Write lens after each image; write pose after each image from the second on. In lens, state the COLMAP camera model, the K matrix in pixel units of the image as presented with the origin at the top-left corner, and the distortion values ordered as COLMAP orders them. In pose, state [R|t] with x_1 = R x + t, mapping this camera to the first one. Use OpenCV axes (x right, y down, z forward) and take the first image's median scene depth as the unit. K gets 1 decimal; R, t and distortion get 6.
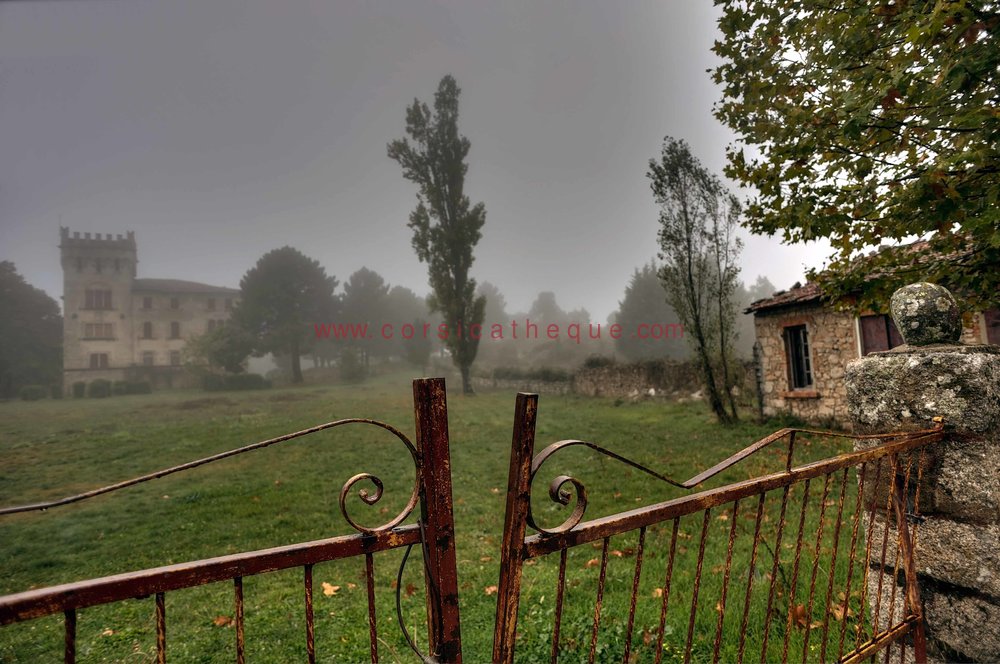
lens RADIAL K [[544.3, 0, 500.0], [0, 544.3, 332.0], [0, 0, 1]] dist [-0.105468, 0.062292]
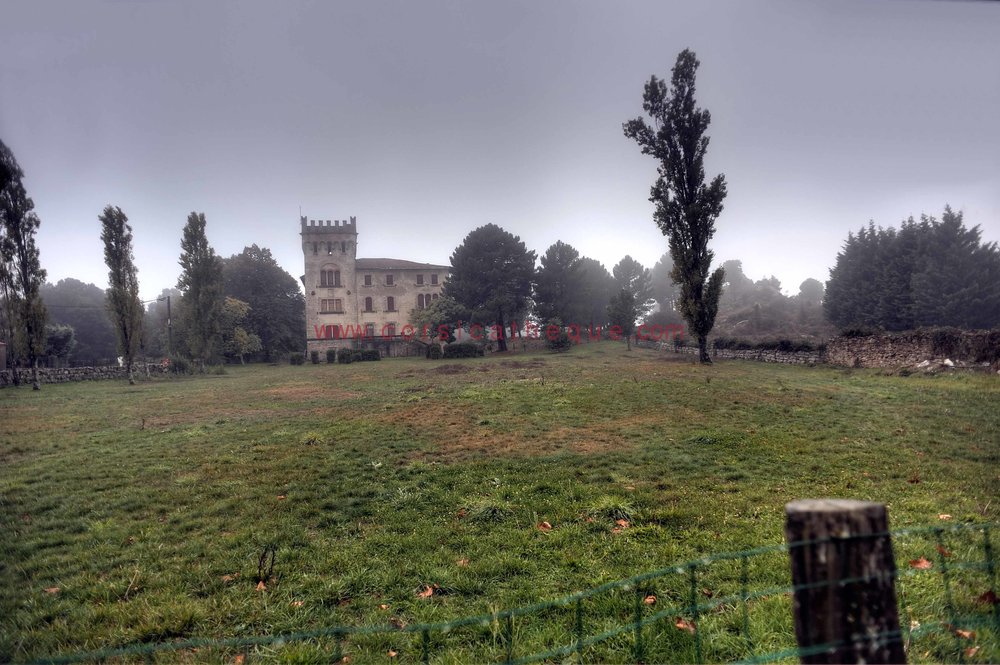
lens RADIAL K [[544.3, 0, 500.0], [0, 544.3, 332.5], [0, 0, 1]] dist [-0.105468, 0.062292]
pose [[0.963596, 0.002061, -0.267355, -0.094941], [0.012576, 0.998514, 0.053023, -0.001208], [0.267067, -0.054455, 0.962138, -0.046126]]
